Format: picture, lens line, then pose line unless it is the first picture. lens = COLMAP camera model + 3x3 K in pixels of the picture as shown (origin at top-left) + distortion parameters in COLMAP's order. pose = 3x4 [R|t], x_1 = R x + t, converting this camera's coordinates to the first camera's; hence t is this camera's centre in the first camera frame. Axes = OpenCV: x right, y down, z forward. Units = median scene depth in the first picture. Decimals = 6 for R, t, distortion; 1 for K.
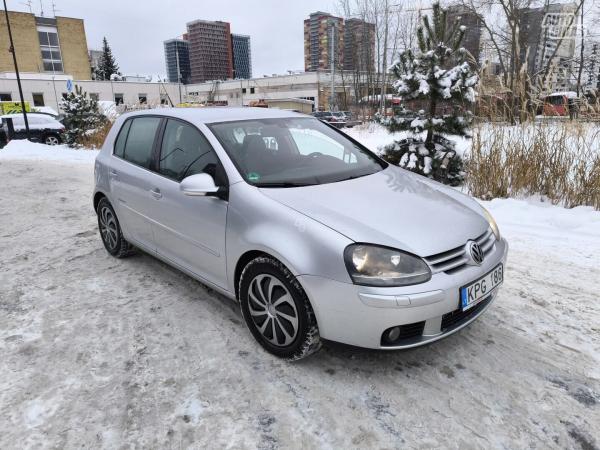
lens RADIAL K [[416.1, 0, 294.2], [0, 416.1, 221.8], [0, 0, 1]] dist [0.038469, -0.022354]
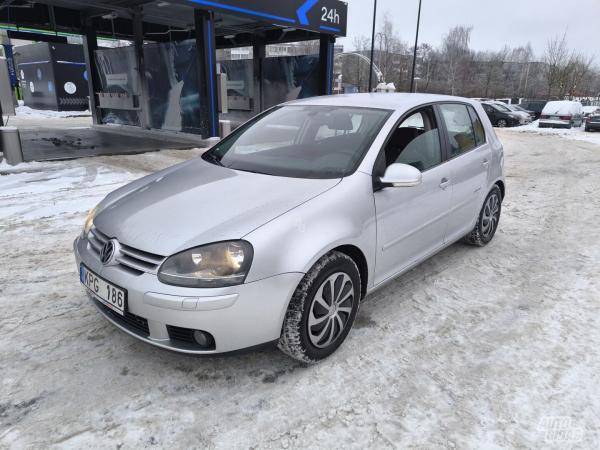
lens RADIAL K [[416.1, 0, 302.0], [0, 416.1, 224.1], [0, 0, 1]] dist [0.038469, -0.022354]
pose [[0.074270, 0.312774, -0.946920, 0.905653], [-0.282790, 0.917170, 0.280767, -0.248399], [0.956302, 0.246927, 0.156567, 0.853029]]
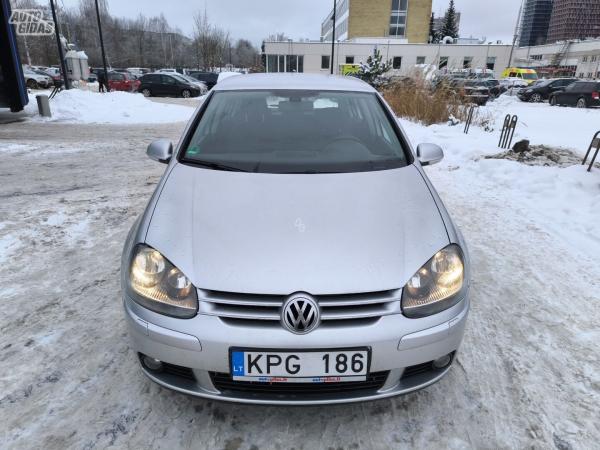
lens RADIAL K [[416.1, 0, 301.9], [0, 416.1, 223.8], [0, 0, 1]] dist [0.038469, -0.022354]
pose [[0.738265, 0.260479, -0.622186, 0.554939], [-0.208444, 0.965379, 0.156825, -0.114742], [0.641495, 0.013912, 0.767001, 0.337364]]
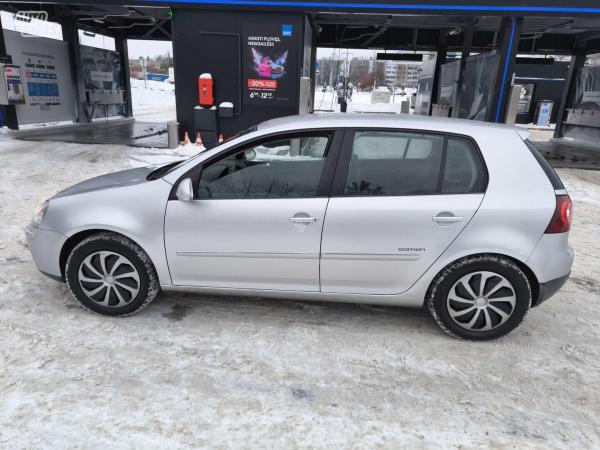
lens RADIAL K [[416.1, 0, 299.4], [0, 416.1, 226.0], [0, 0, 1]] dist [0.038469, -0.022354]
pose [[-0.751725, 0.192703, -0.630694, 0.541273], [-0.194088, 0.849353, 0.490846, -0.535591], [0.630269, 0.491391, -0.601079, 1.746674]]
